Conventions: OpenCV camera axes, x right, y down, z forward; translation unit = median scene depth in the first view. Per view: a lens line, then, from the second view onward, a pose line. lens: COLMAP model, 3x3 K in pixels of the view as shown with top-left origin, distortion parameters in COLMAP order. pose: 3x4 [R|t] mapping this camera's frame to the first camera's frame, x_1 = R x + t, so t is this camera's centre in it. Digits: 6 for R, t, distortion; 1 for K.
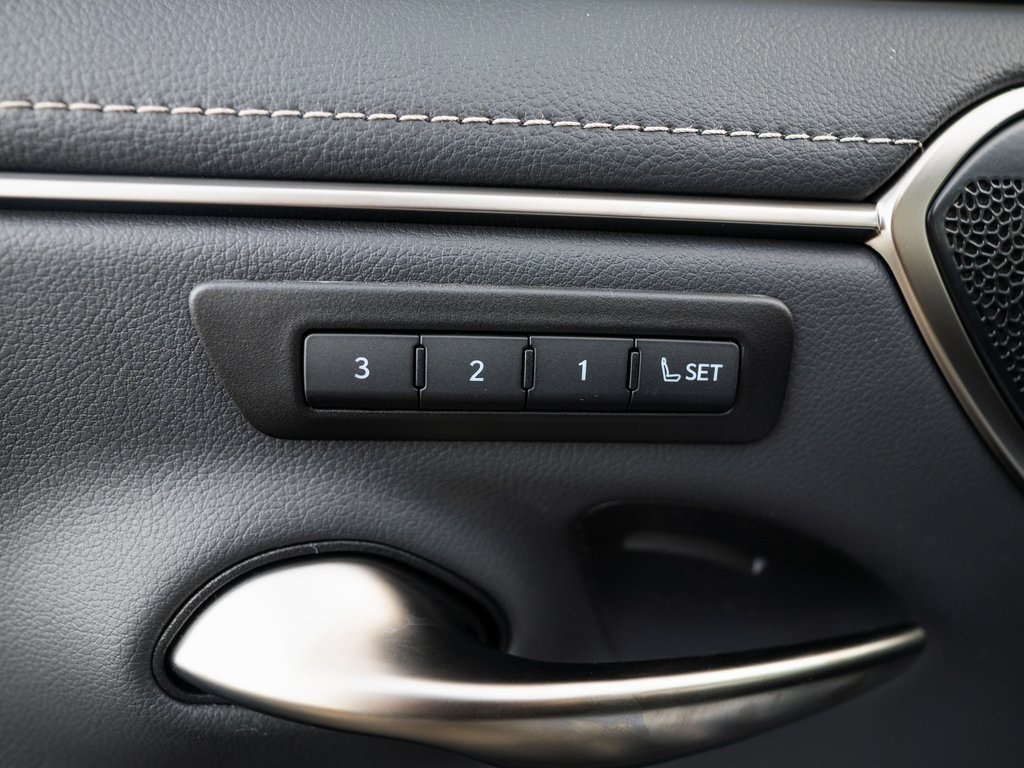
lens RADIAL K [[537.2, 0, 513.0], [0, 537.2, 386.2], [0, 0, 1]] dist [0.001360, 0.000296]
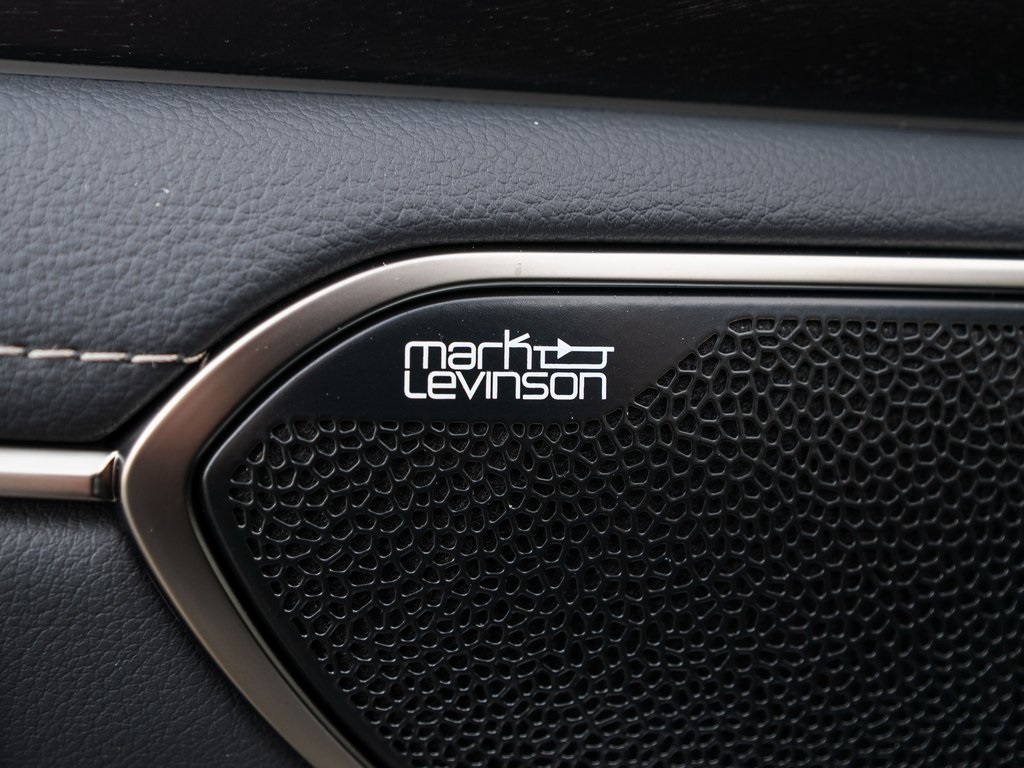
lens RADIAL K [[658.4, 0, 511.4], [0, 658.4, 382.2], [0, 0, 1]] dist [-0.004756, -0.001320]
pose [[0.997094, 0.064862, -0.039955, 1.134995], [-0.061793, 0.995359, 0.073767, -0.493971], [0.044555, -0.071084, 0.996475, 0.275888]]
